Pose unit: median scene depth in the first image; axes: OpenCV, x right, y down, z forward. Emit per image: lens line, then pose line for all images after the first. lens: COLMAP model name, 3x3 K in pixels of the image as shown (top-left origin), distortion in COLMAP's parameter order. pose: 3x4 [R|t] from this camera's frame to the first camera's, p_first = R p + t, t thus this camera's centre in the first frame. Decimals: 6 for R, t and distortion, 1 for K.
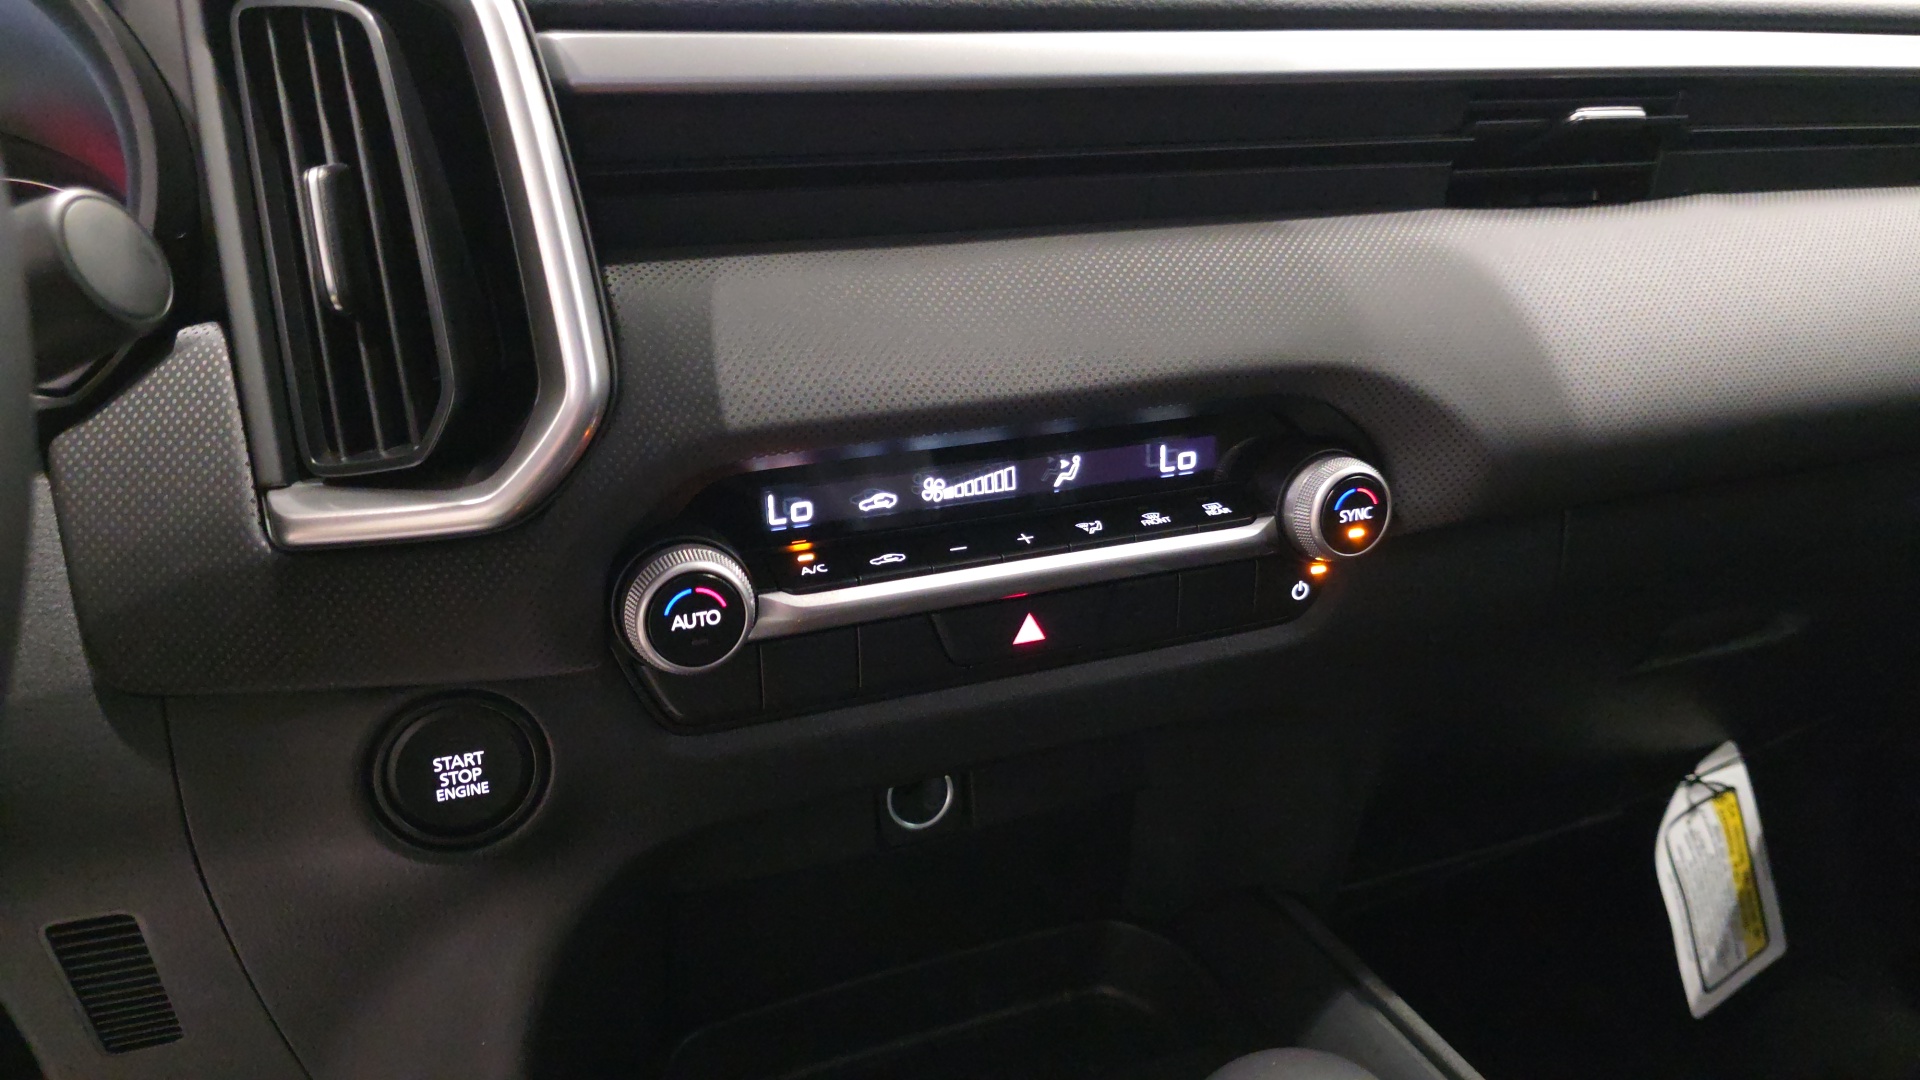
lens RADIAL K [[1289.4, 0, 956.5], [0, 1289.4, 533.8], [0, 0, 1]] dist [0.044827, -0.048561]
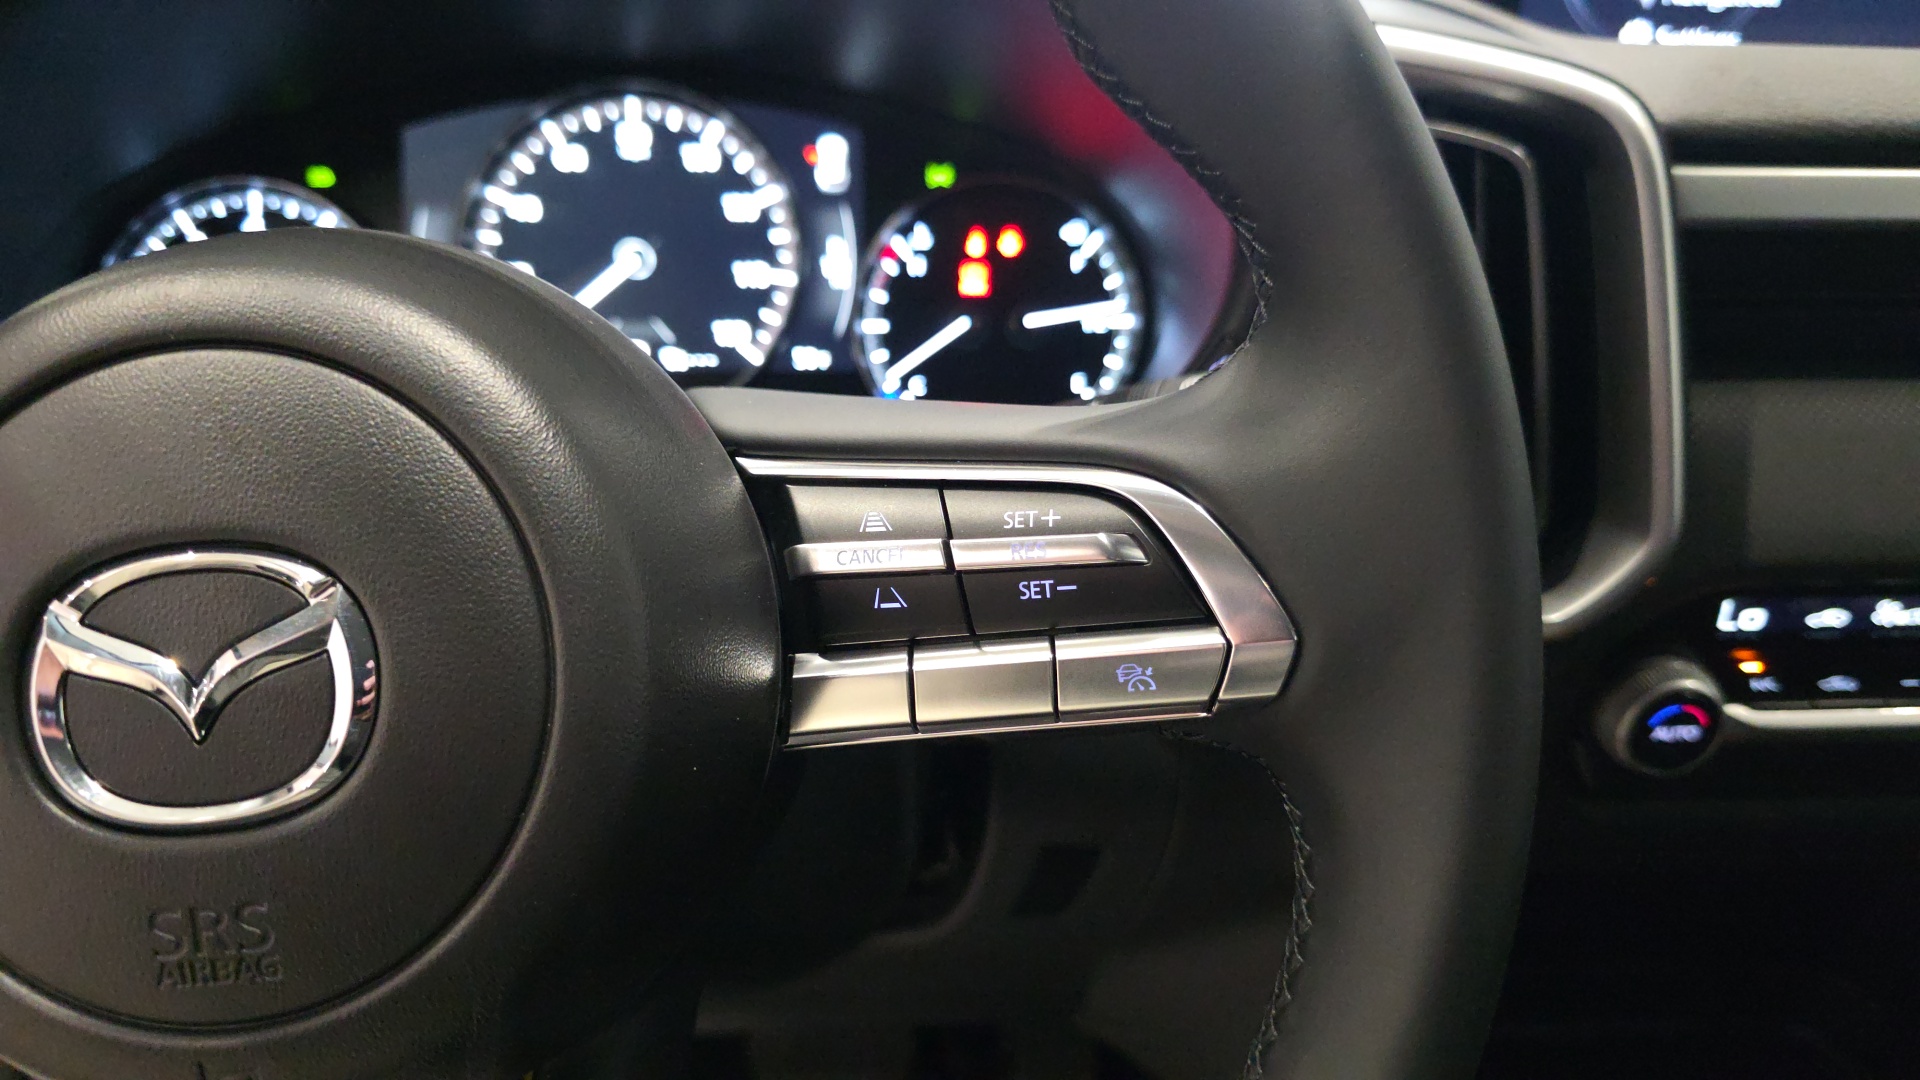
lens RADIAL K [[1289.4, 0, 945.4], [0, 1289.4, 548.1], [0, 0, 1]] dist [0.044827, -0.048561]
pose [[0.936080, 0.189597, -0.296323, -0.333425], [-0.134620, 0.971280, 0.196196, -0.148190], [0.325011, -0.143764, 0.934719, -0.127905]]
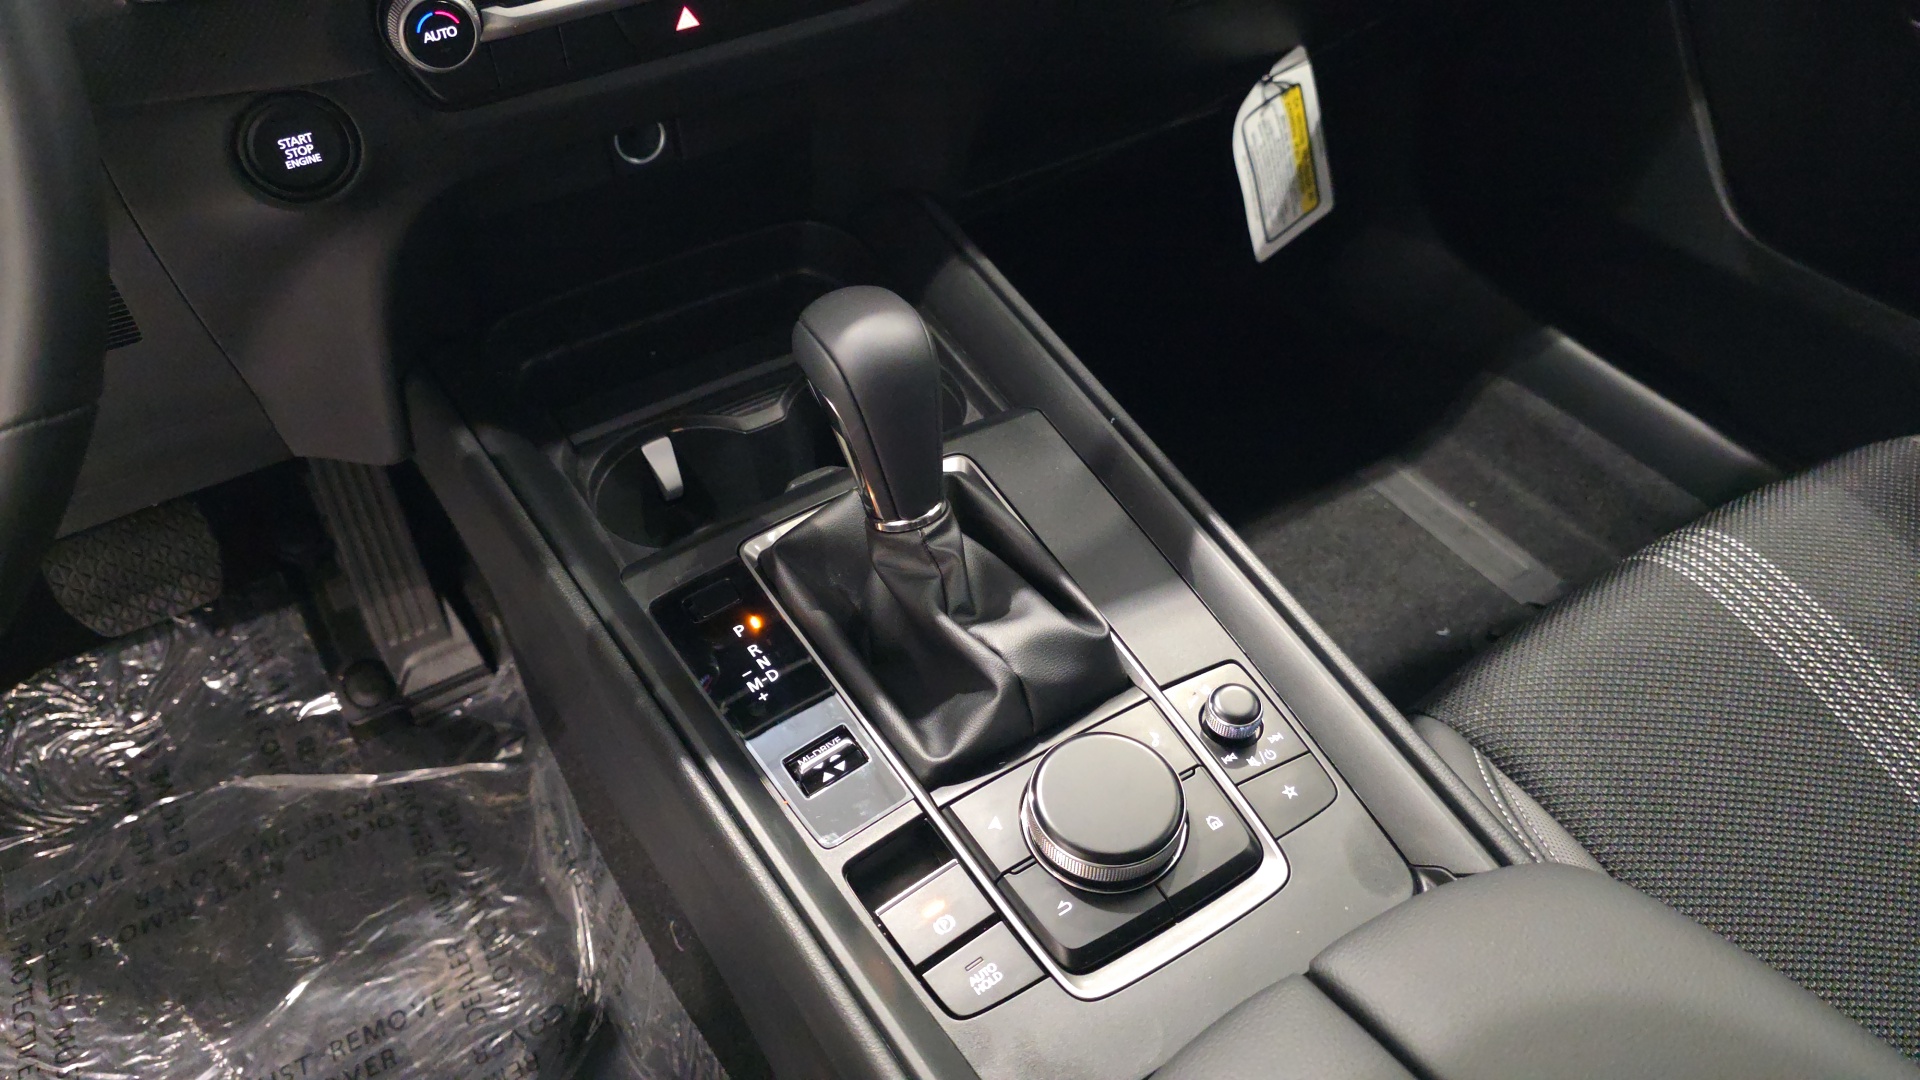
lens RADIAL K [[1289.4, 0, 952.0], [0, 1289.4, 557.1], [0, 0, 1]] dist [0.044827, -0.048561]
pose [[0.988040, -0.099332, 0.117938, 0.097374], [0.024773, 0.857181, 0.514419, -0.119114], [-0.152193, -0.505345, 0.849390, -0.448929]]
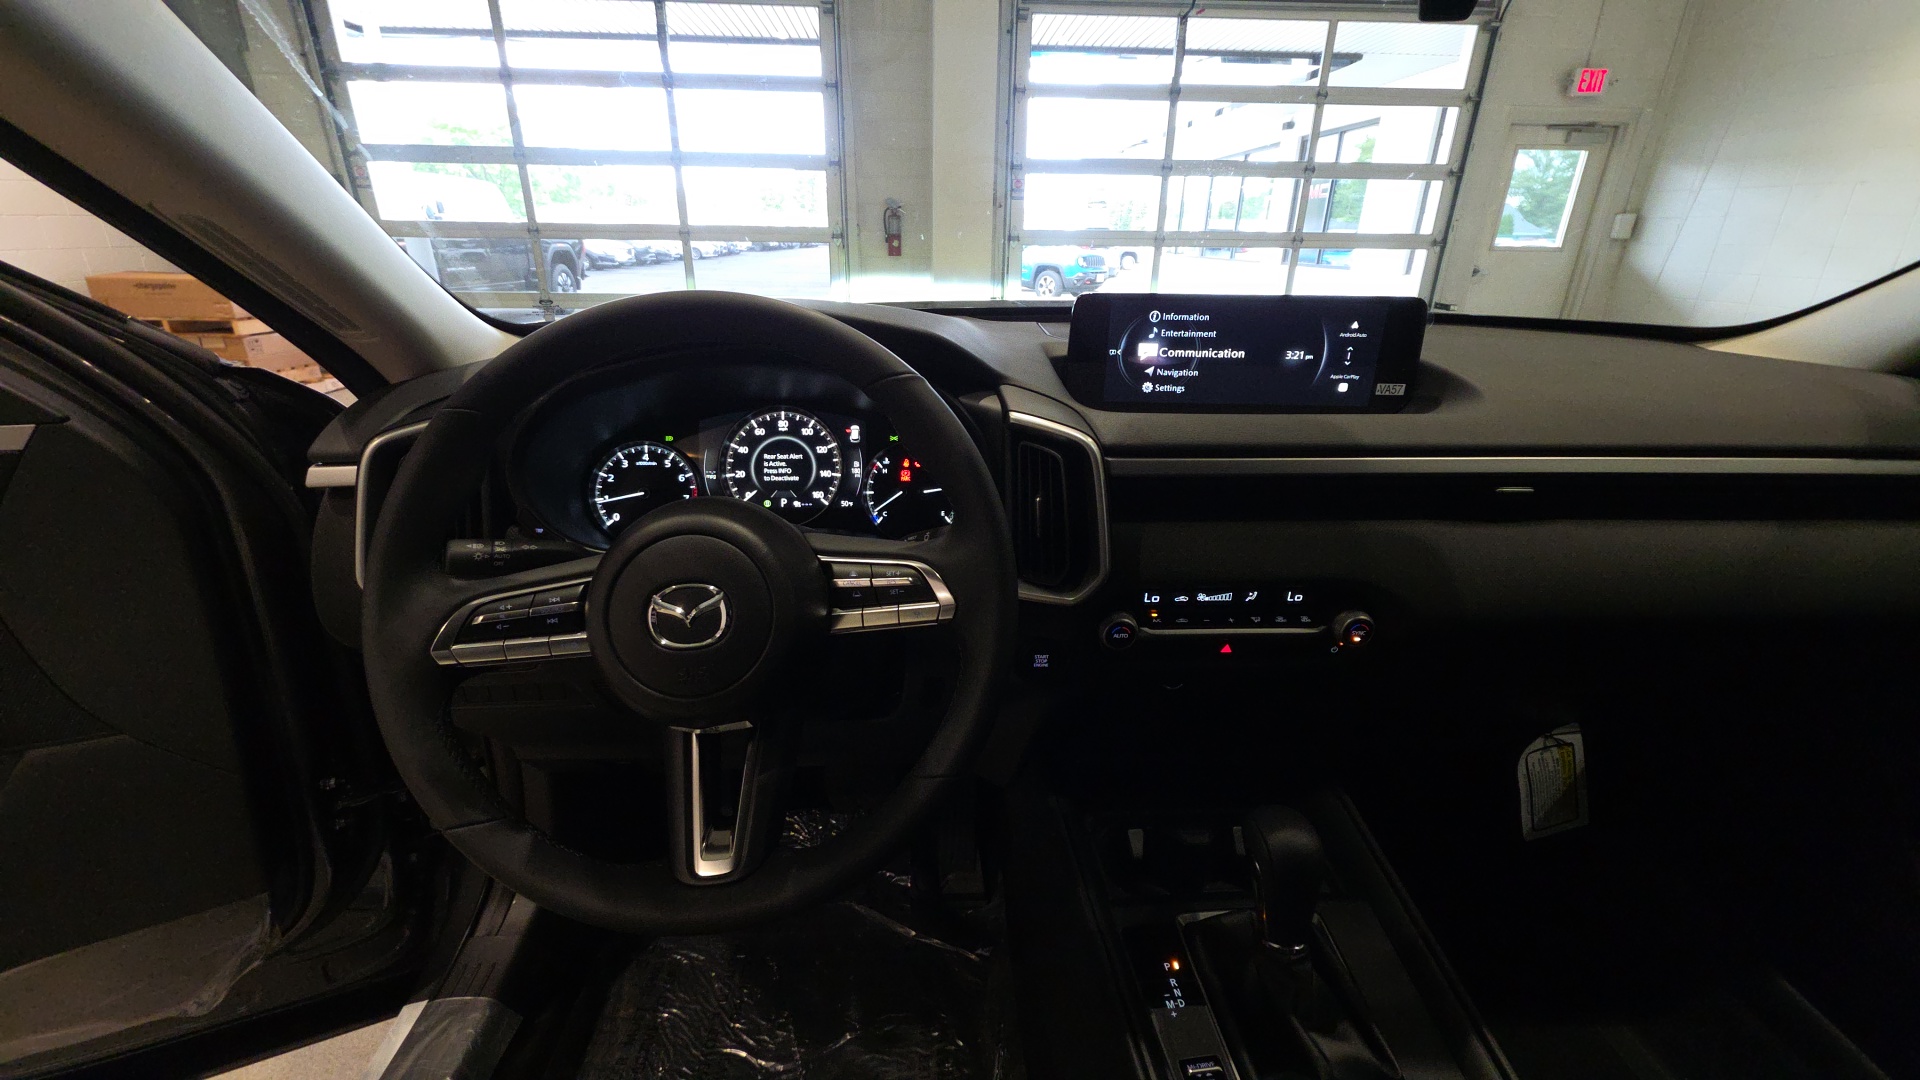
lens RADIAL K [[752.3, 0, 955.3], [0, 752.3, 541.0], [0, 0, 1]] dist [0.005395, -0.000862]
pose [[0.939480, 0.184958, -0.288387, -0.061818], [-0.138723, 0.975029, 0.173420, -0.313195], [0.313261, -0.122918, 0.941679, -0.649286]]
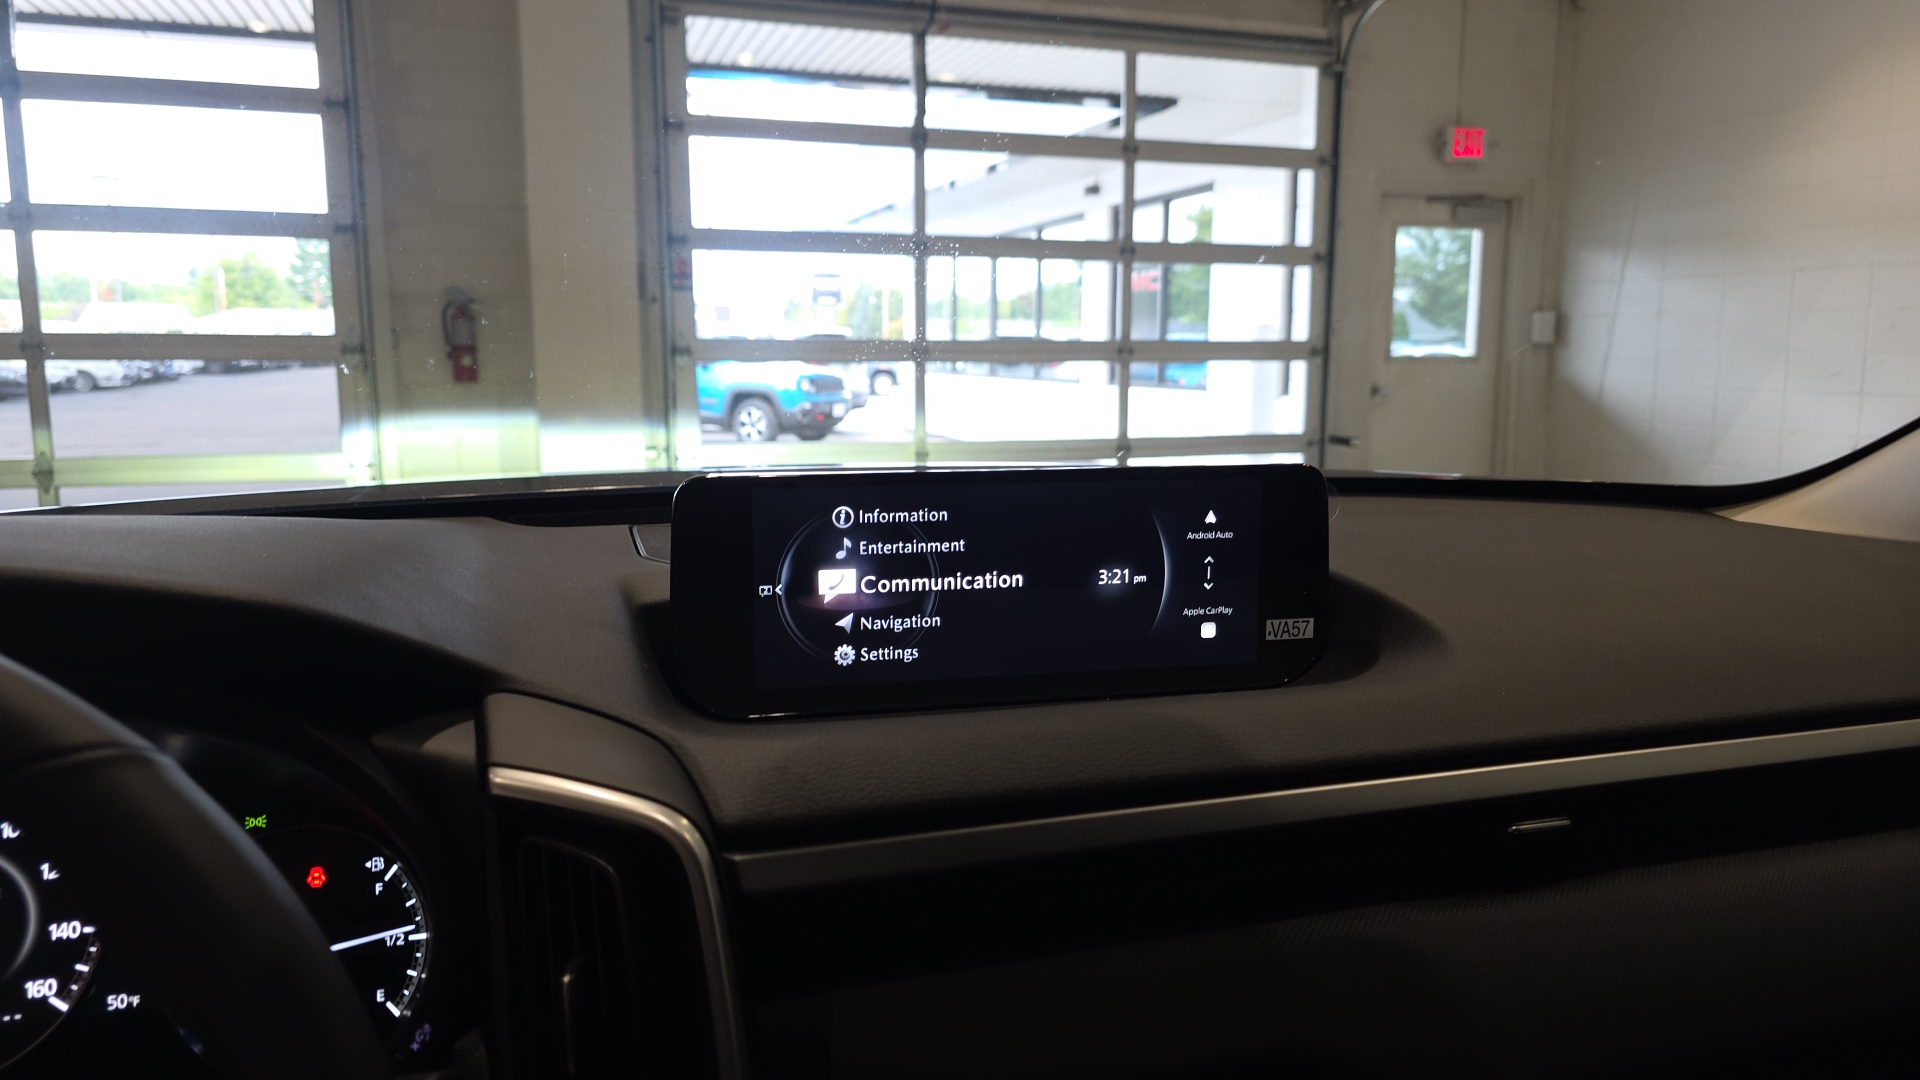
lens RADIAL K [[1289.4, 0, 969.3], [0, 1289.4, 552.9], [0, 0, 1]] dist [0.044827, -0.048561]
pose [[0.996236, 0.064924, -0.057430, 0.001513], [-0.069262, 0.994616, -0.077083, -0.425478], [0.052117, 0.080771, 0.995369, -0.299865]]
